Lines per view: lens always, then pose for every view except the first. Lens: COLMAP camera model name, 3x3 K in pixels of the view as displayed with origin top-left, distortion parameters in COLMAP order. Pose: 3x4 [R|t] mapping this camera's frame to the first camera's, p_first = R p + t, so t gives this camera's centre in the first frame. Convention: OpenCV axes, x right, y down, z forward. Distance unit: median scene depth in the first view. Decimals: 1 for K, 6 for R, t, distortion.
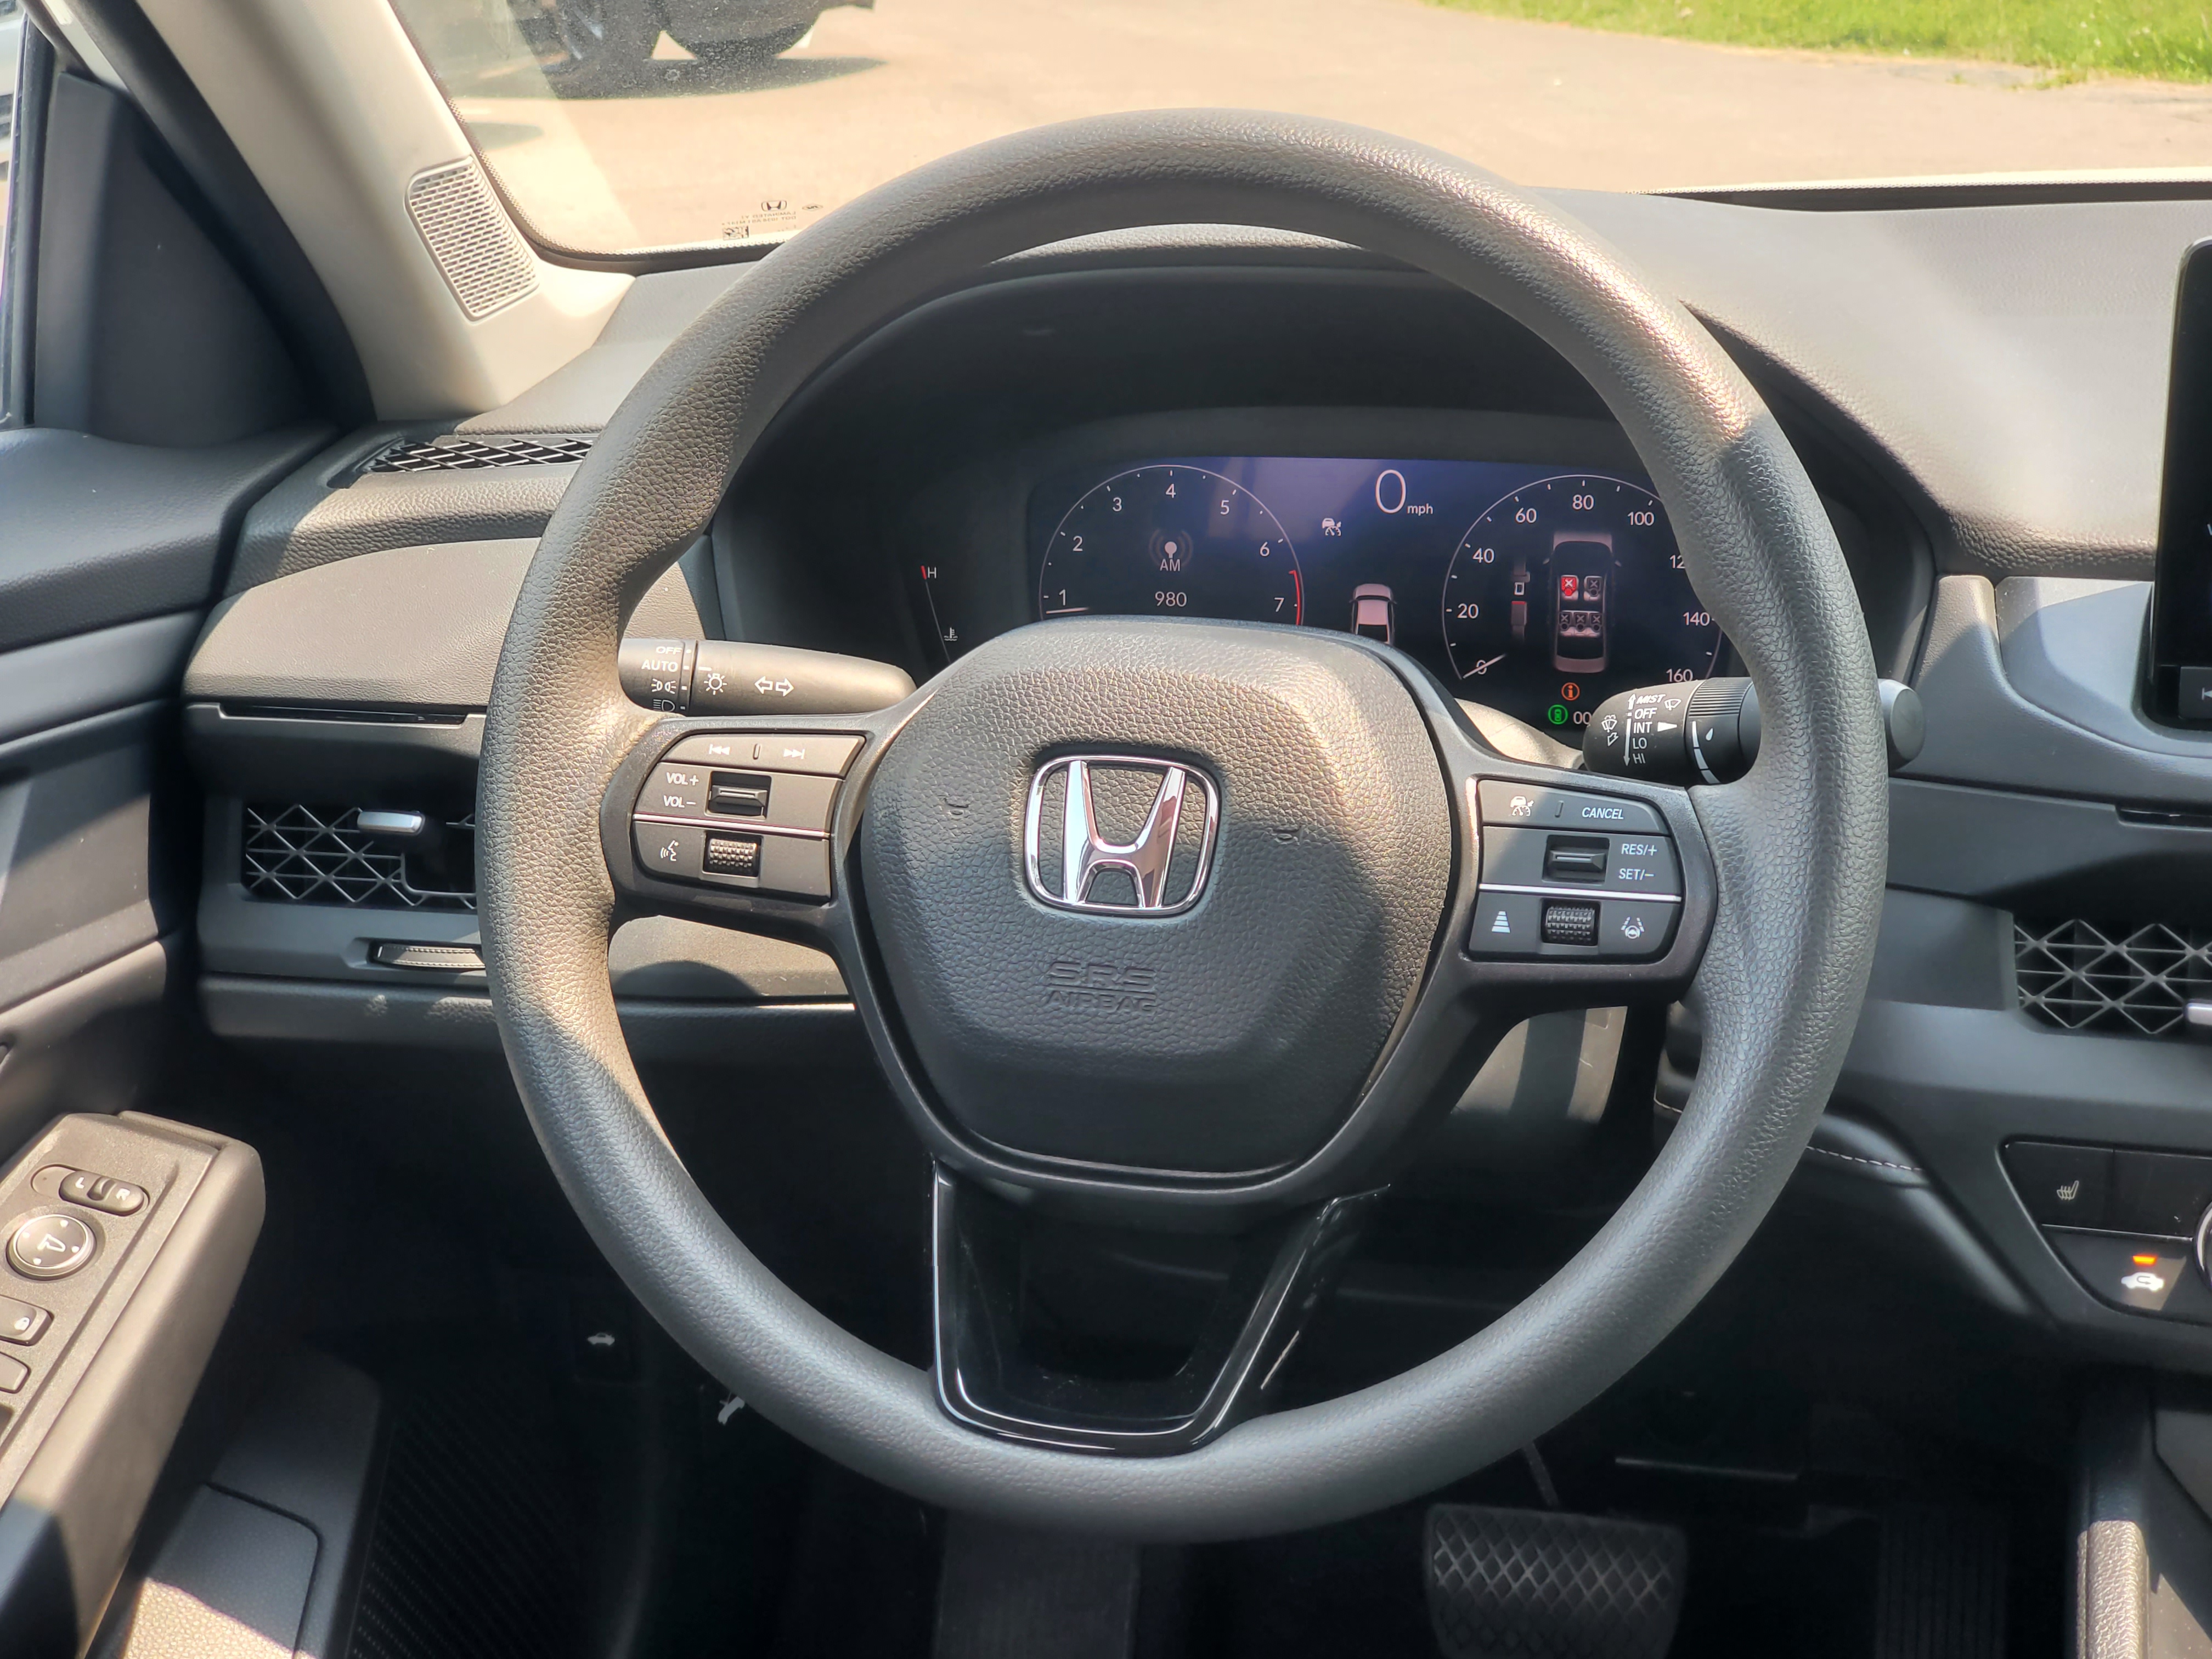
lens RADIAL K [[3701.9, 0, 1024.9], [0, 3701.9, 721.3], [0, 0, 1]] dist [0.019060, 0.000000]
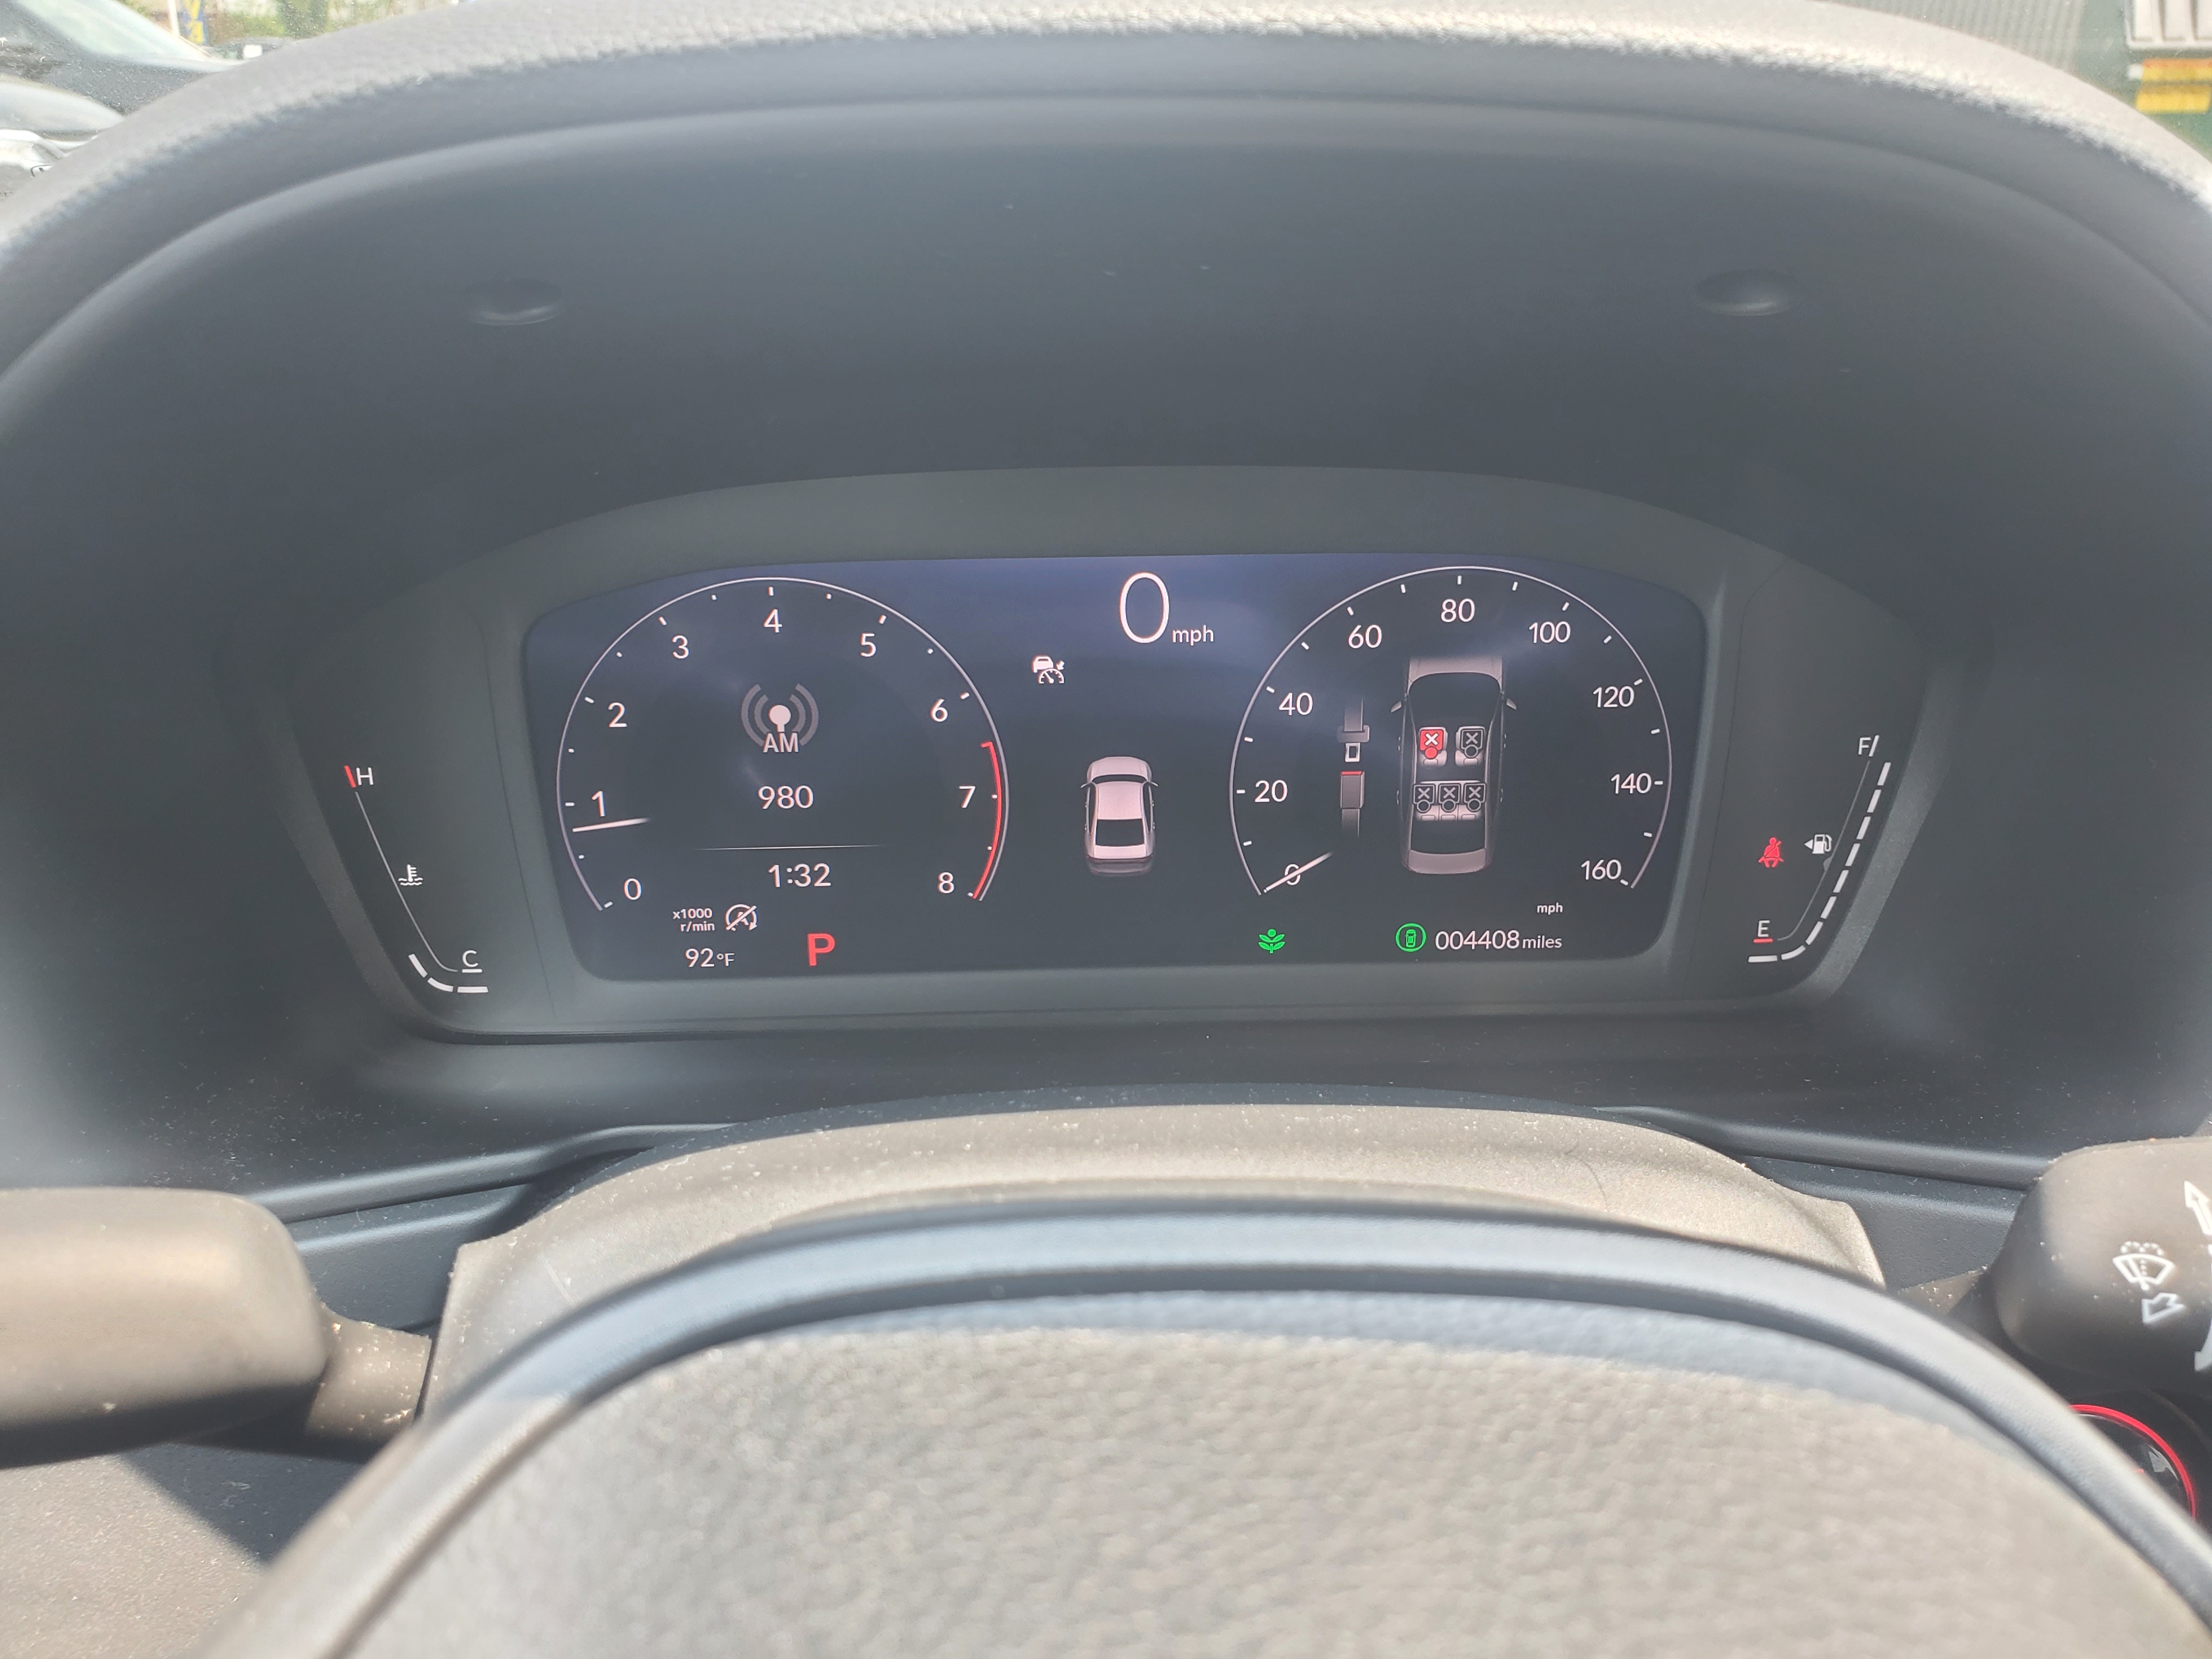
lens RADIAL K [[1772.4, 0, 1094.4], [0, 1772.4, 824.6], [0, 0, 1]] dist [0.047655, -0.082298]
pose [[0.949875, -0.094863, 0.297889, 0.000183], [0.059604, 0.990325, 0.125311, -0.064656], [-0.306894, -0.101275, 0.946340, 0.732261]]
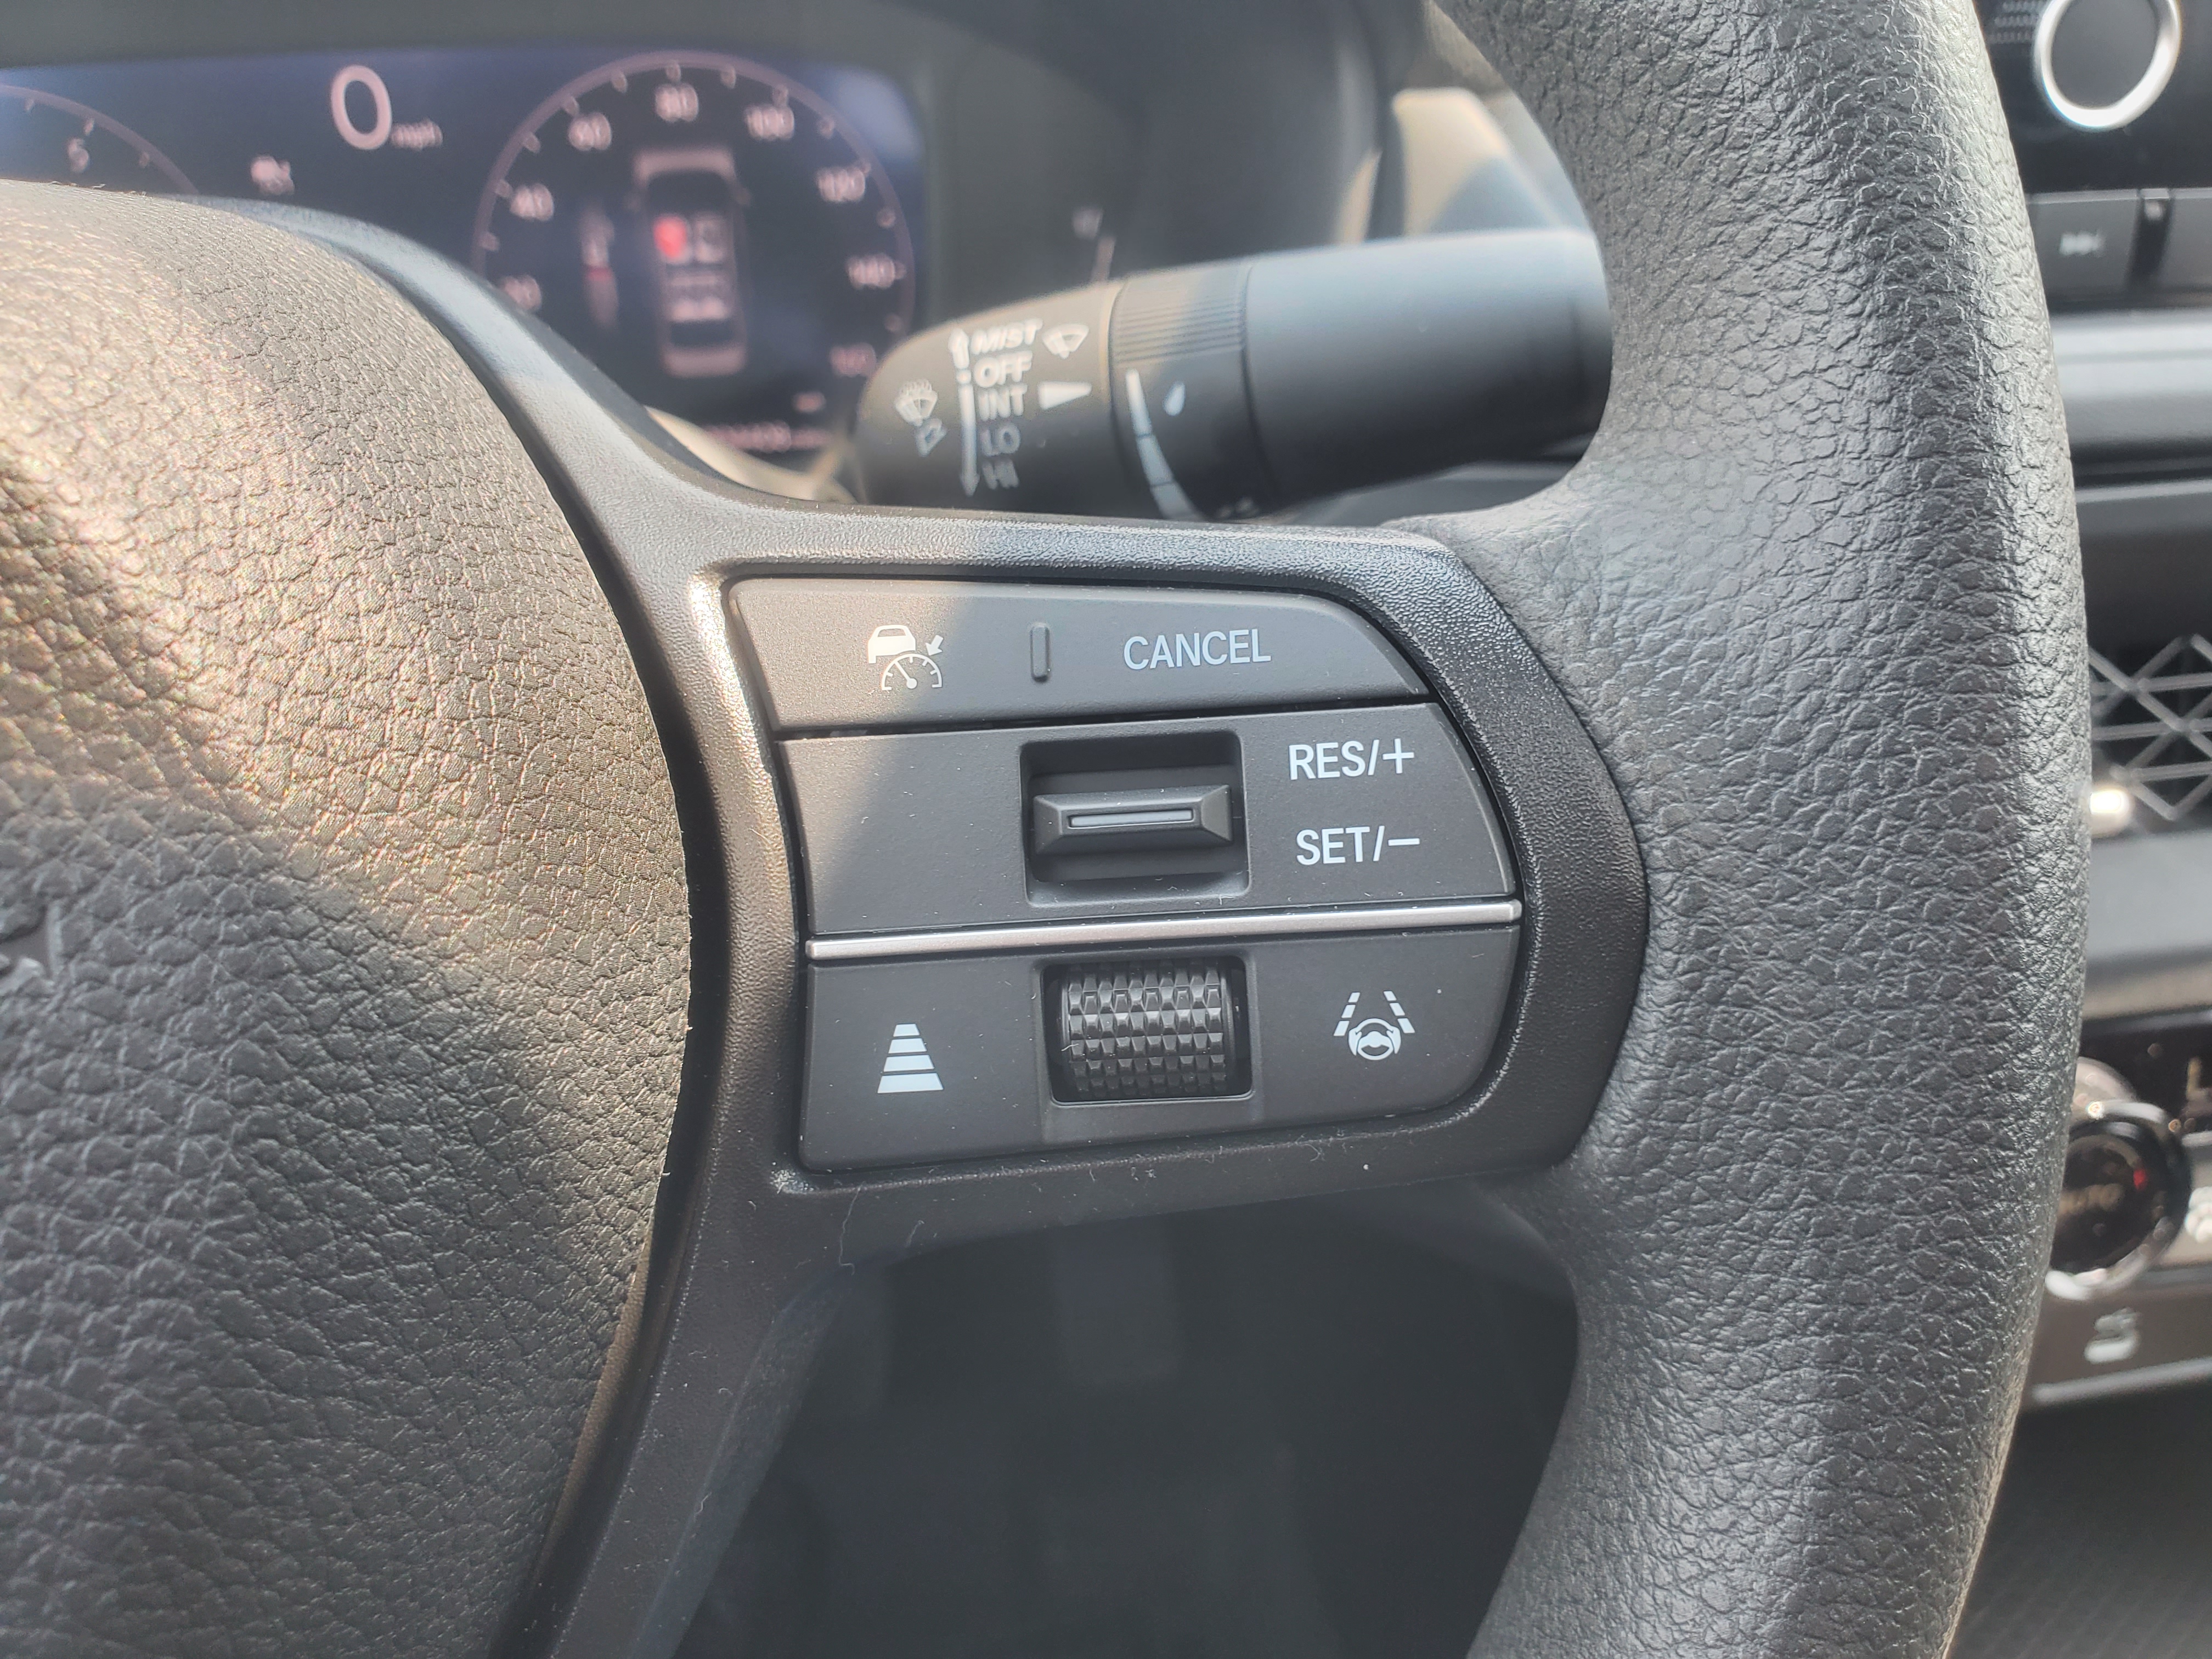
lens RADIAL K [[1772.4, 0, 1094.1], [0, 1772.4, 816.3], [0, 0, 1]] dist [0.047655, -0.082298]
pose [[0.898981, -0.190868, 0.394212, 0.069418], [0.115300, 0.971435, 0.207410, 0.005869], [-0.422539, -0.141005, 0.895309, 0.672097]]
